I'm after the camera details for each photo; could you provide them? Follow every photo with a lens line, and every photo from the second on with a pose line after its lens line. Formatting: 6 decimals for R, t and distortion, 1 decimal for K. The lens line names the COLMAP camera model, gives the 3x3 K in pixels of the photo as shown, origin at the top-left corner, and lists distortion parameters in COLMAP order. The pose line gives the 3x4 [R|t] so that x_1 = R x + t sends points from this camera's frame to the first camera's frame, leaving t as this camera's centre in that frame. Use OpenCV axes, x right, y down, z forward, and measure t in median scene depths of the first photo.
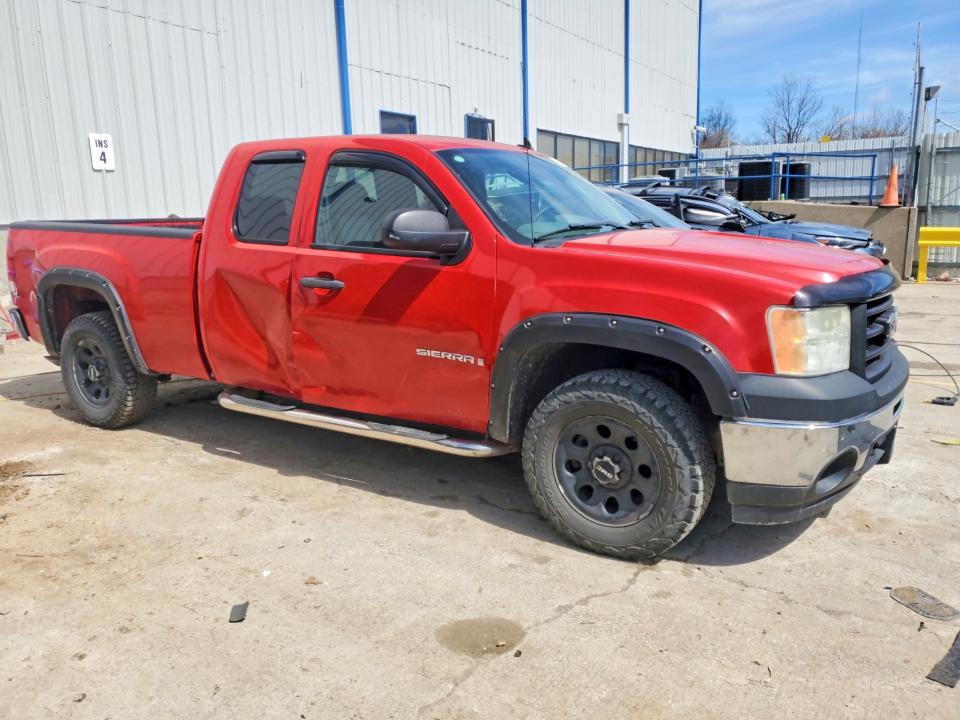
lens RADIAL K [[762.0, 0, 476.0], [0, 762.0, 358.4], [0, 0, 1]] dist [0.016692, 0.010207]
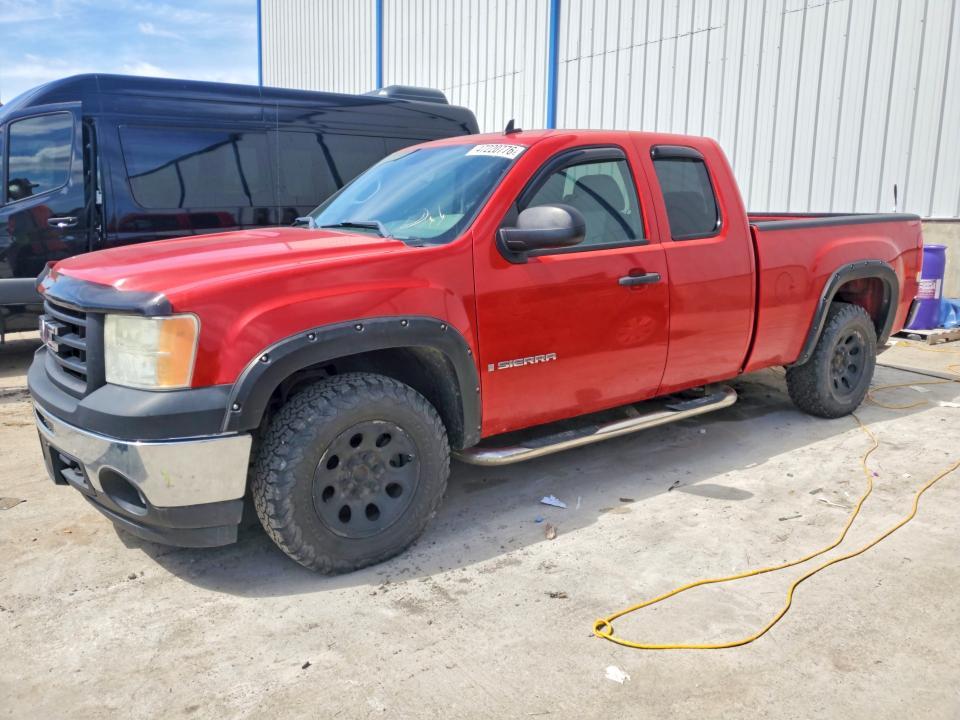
lens RADIAL K [[762.0, 0, 476.0], [0, 762.0, 358.4], [0, 0, 1]] dist [0.016692, 0.010207]
pose [[-0.389434, 0.192445, -0.900725, 1.127234], [-0.169123, 0.946360, 0.275317, -0.341927], [0.905394, 0.259551, -0.335998, 1.709517]]
